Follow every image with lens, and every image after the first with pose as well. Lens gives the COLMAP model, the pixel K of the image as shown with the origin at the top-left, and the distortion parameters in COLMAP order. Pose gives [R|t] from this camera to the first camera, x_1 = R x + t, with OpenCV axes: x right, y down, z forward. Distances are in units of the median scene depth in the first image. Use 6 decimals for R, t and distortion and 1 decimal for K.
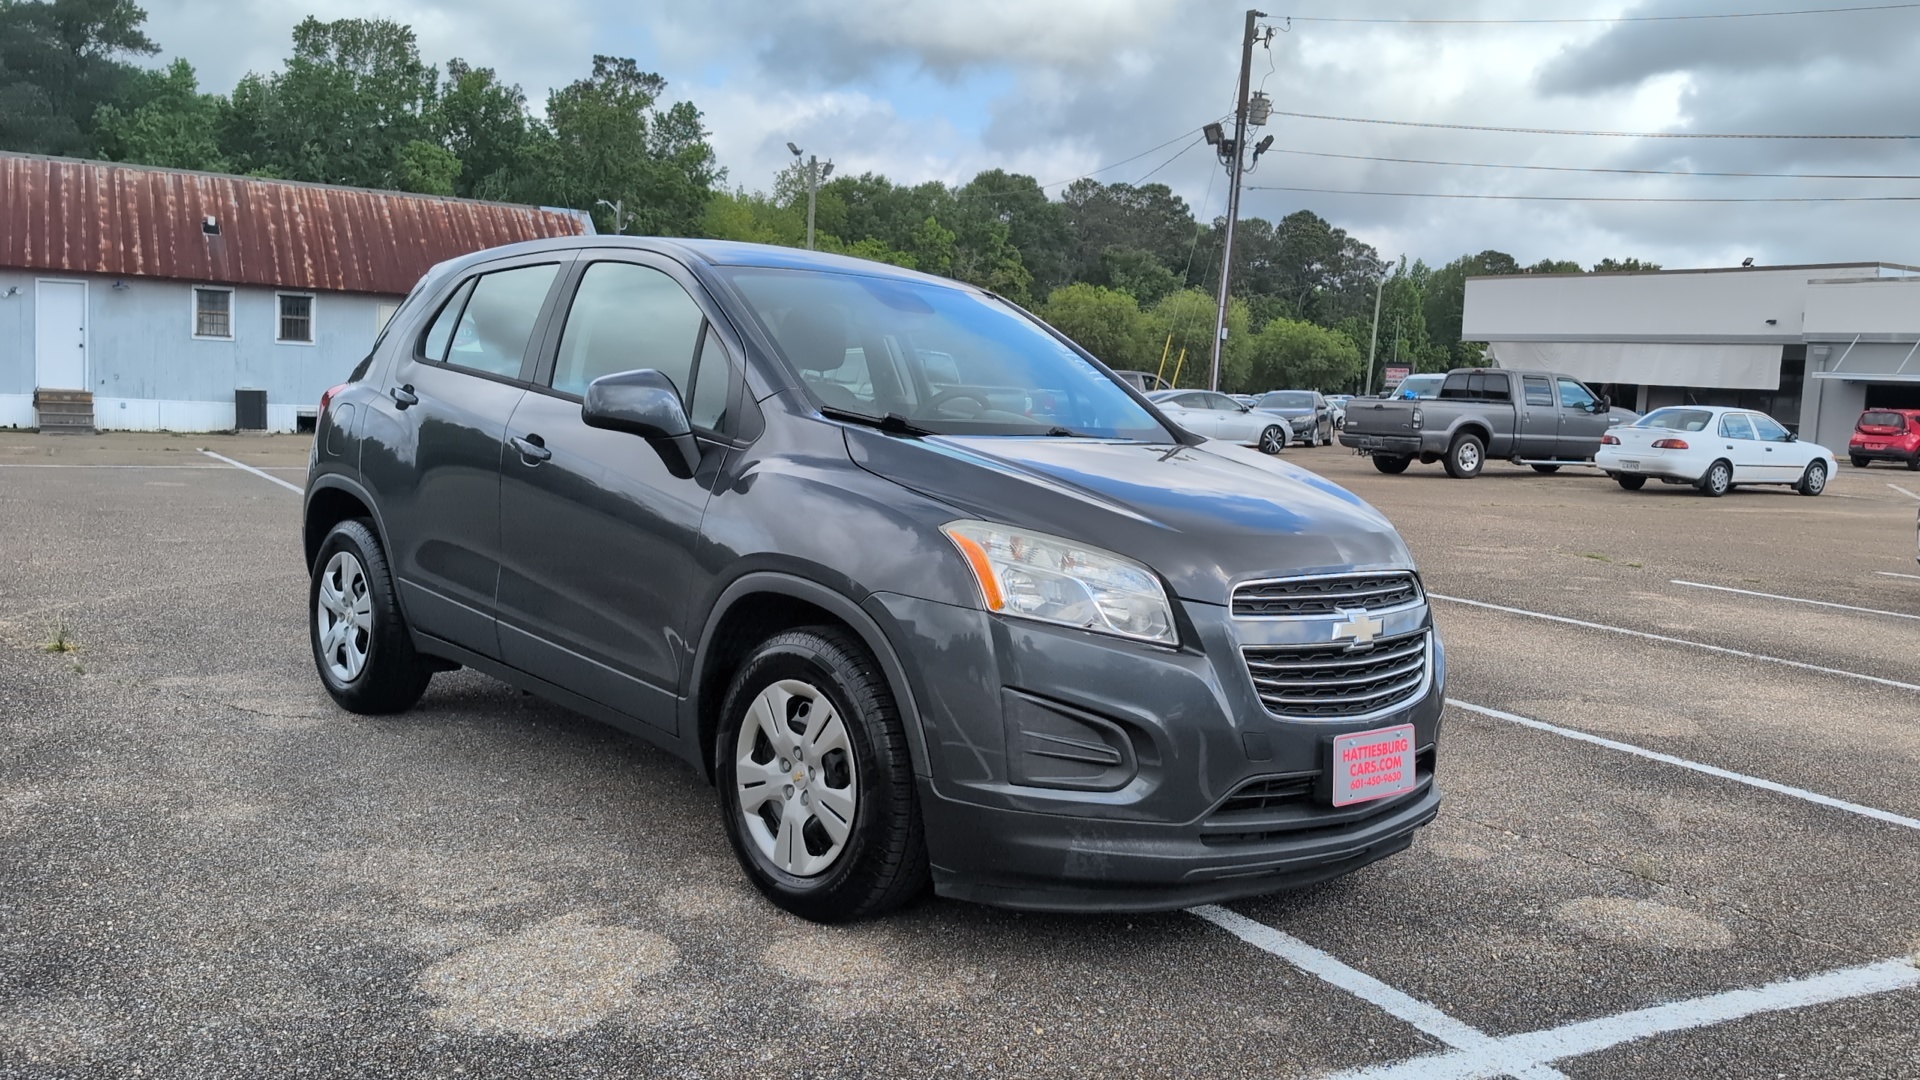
lens RADIAL K [[1596.4, 0, 959.0], [0, 1596.4, 582.5], [0, 0, 1]] dist [0.010247, -0.003332]
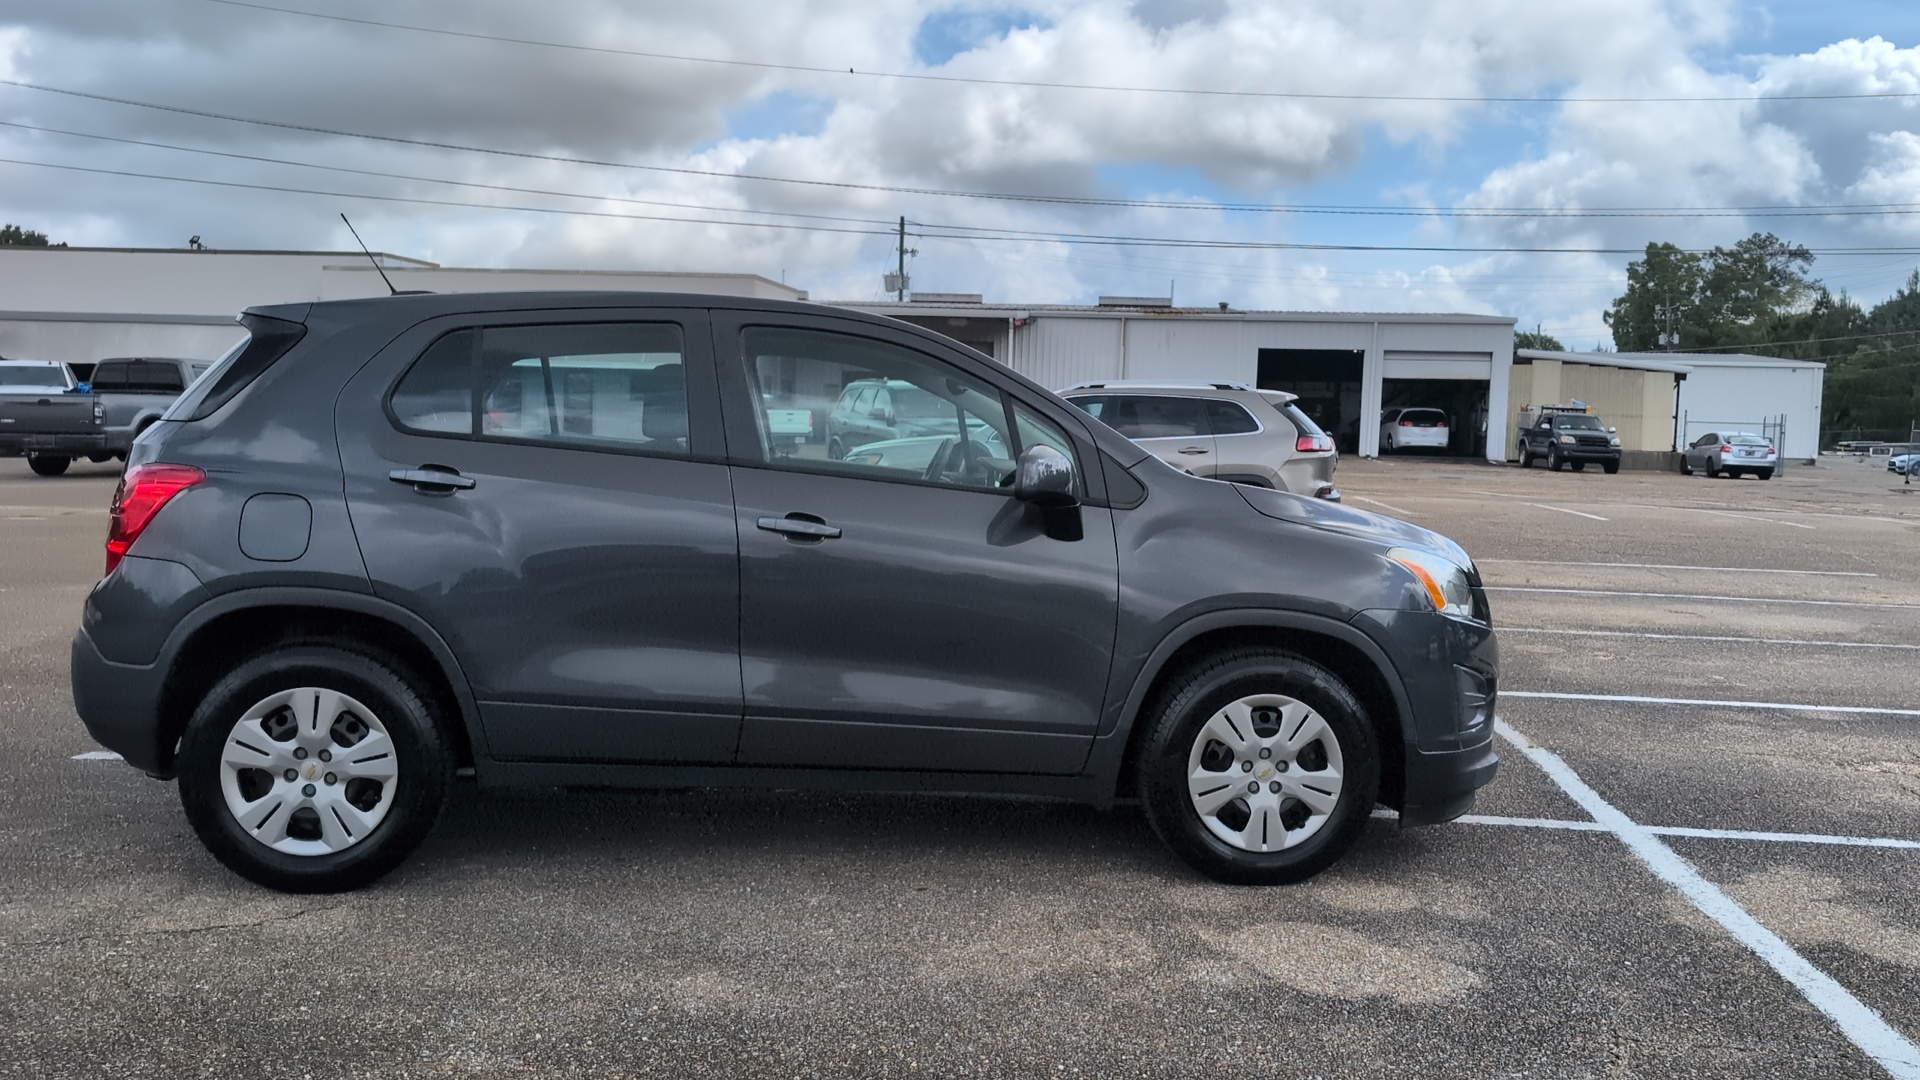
lens RADIAL K [[1606.8, 0, 955.2], [0, 1606.8, 543.0], [0, 0, 1]] dist [0.041032, -0.086840]
pose [[0.602829, -0.100283, 0.791543, -1.195780], [0.107366, 0.993242, 0.044069, -0.132450], [-0.790614, 0.058419, 0.609522, 0.419935]]
